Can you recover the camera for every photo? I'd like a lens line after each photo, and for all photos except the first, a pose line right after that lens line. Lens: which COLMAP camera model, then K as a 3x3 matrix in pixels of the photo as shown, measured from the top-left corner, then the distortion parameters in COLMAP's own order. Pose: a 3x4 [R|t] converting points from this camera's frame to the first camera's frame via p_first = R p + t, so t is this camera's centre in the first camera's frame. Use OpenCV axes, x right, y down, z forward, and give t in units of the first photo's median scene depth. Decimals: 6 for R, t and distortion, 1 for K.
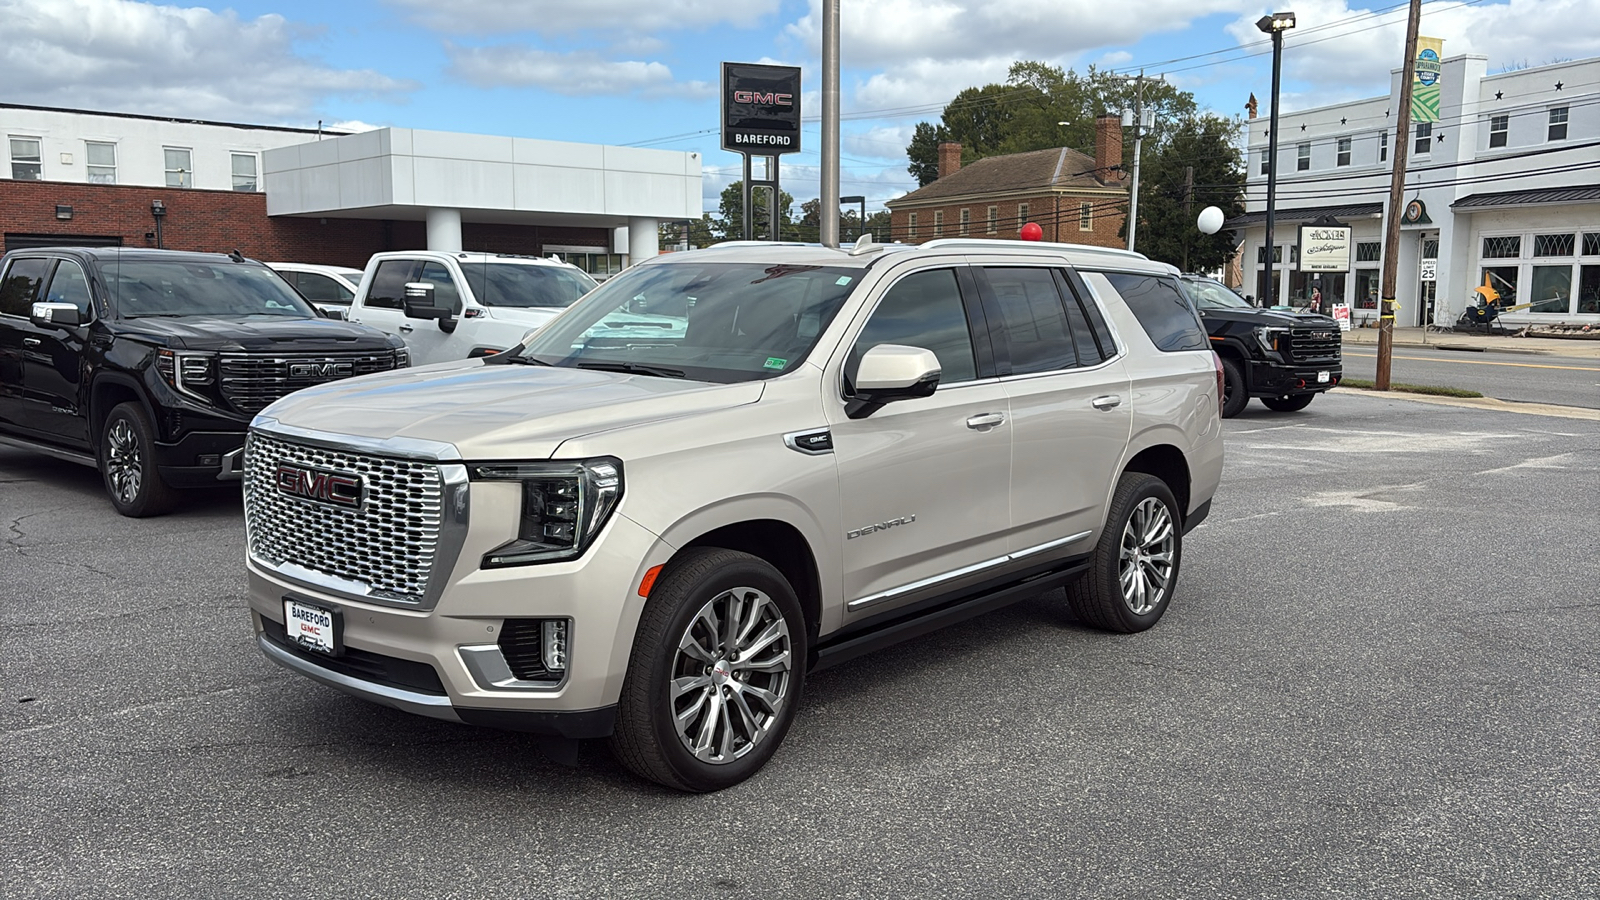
lens RADIAL K [[1399.3, 0, 812.3], [0, 1399.3, 450.8], [0, 0, 1]] dist [0.056067, -0.067363]
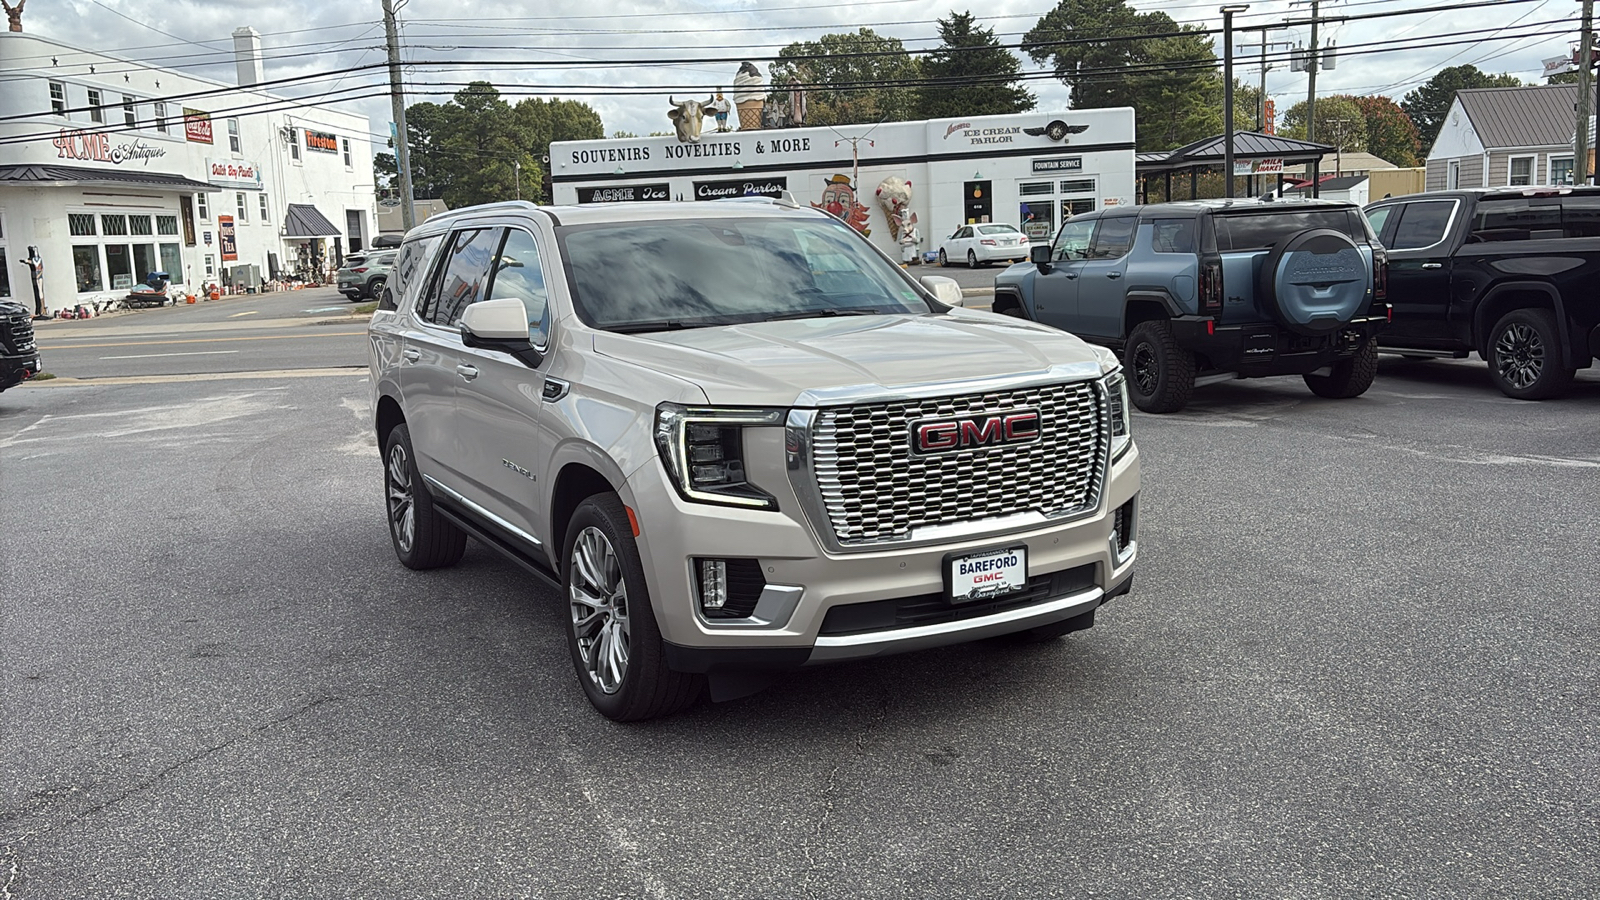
lens RADIAL K [[1391.5, 0, 745.9], [0, 1391.5, 447.0], [0, 0, 1]] dist [0.118538, -0.279974]
pose [[0.387689, -0.159752, 0.907842, -0.847721], [0.157058, 0.981915, 0.105715, -0.060887], [-0.908311, 0.101599, 0.405768, 0.488969]]
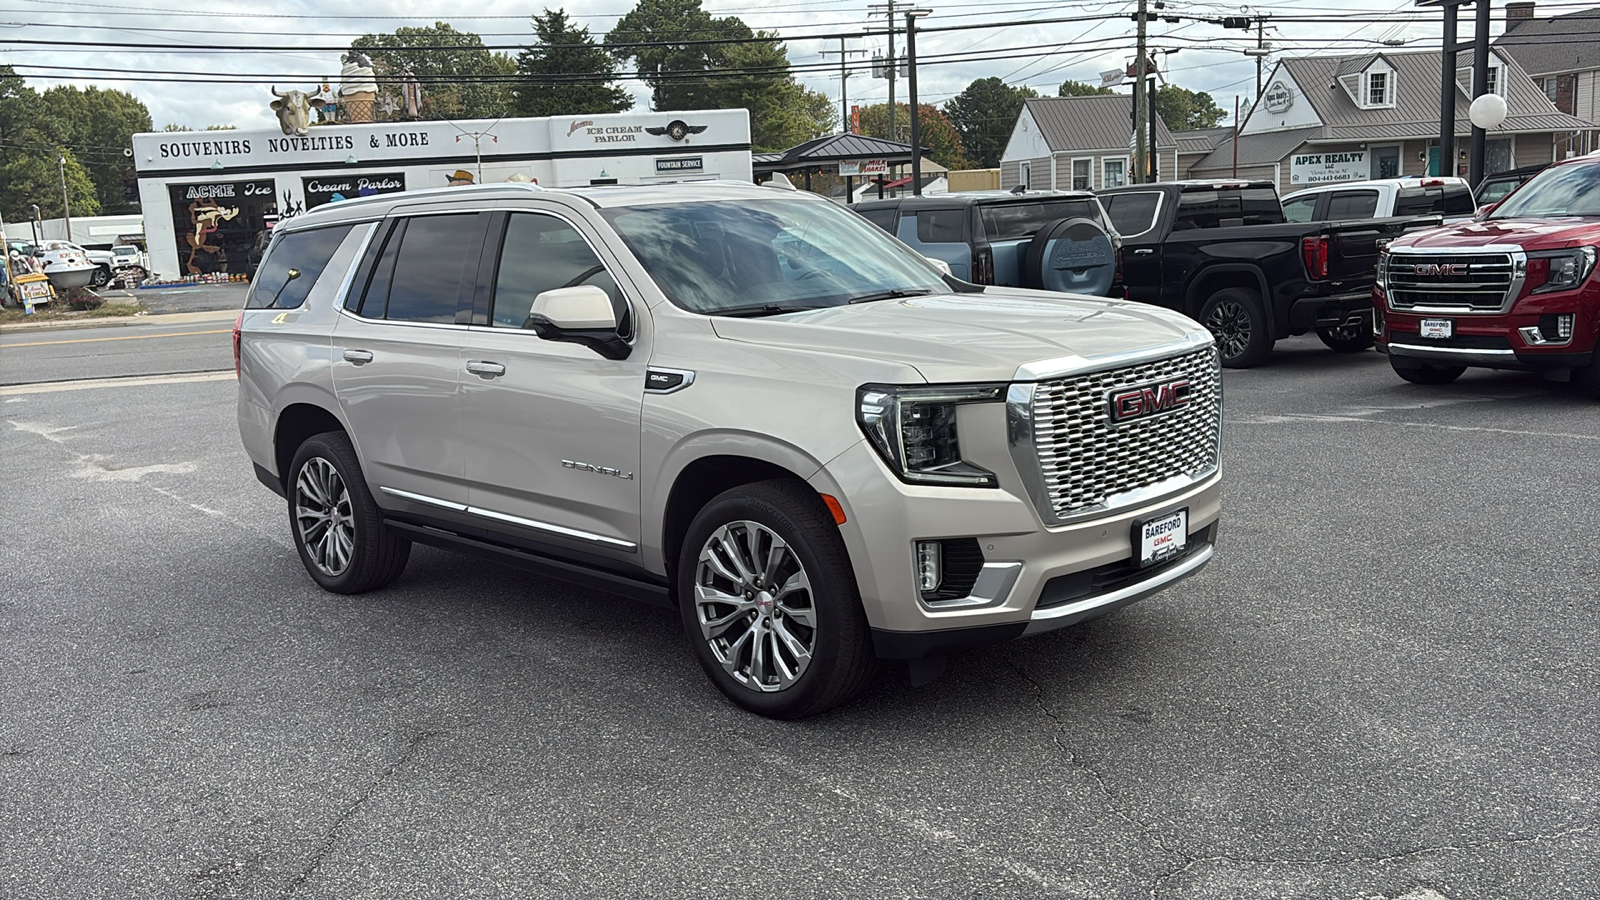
lens RADIAL K [[1400.5, 0, 746.5], [0, 1400.5, 477.1], [0, 0, 1]] dist [0.030554, -0.005709]
pose [[0.095996, -0.192820, 0.976527, -0.897731], [0.172047, 0.969506, 0.174521, -0.096418], [-0.980400, 0.151256, 0.126243, 0.759368]]
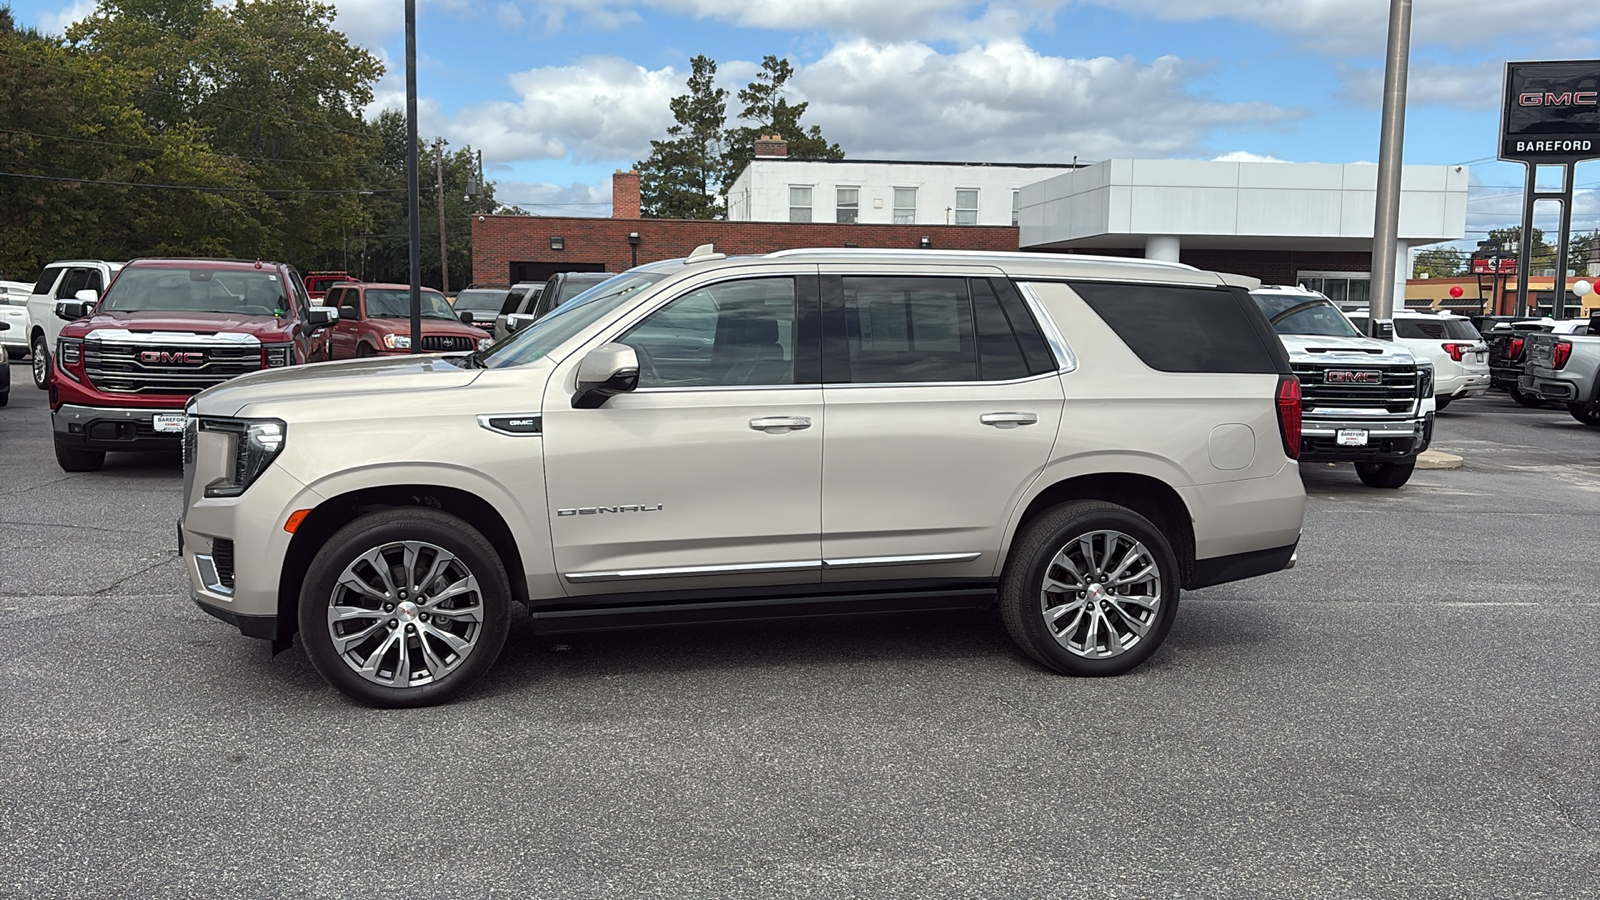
lens RADIAL K [[1406.2, 0, 788.5], [0, 1406.2, 454.9], [0, 0, 1]] dist [0.036158, -0.019502]
pose [[0.812923, 0.067543, -0.578441, 0.587864], [-0.078786, 0.996875, 0.005679, -0.004082], [0.577017, 0.040956, 0.815705, 0.138848]]
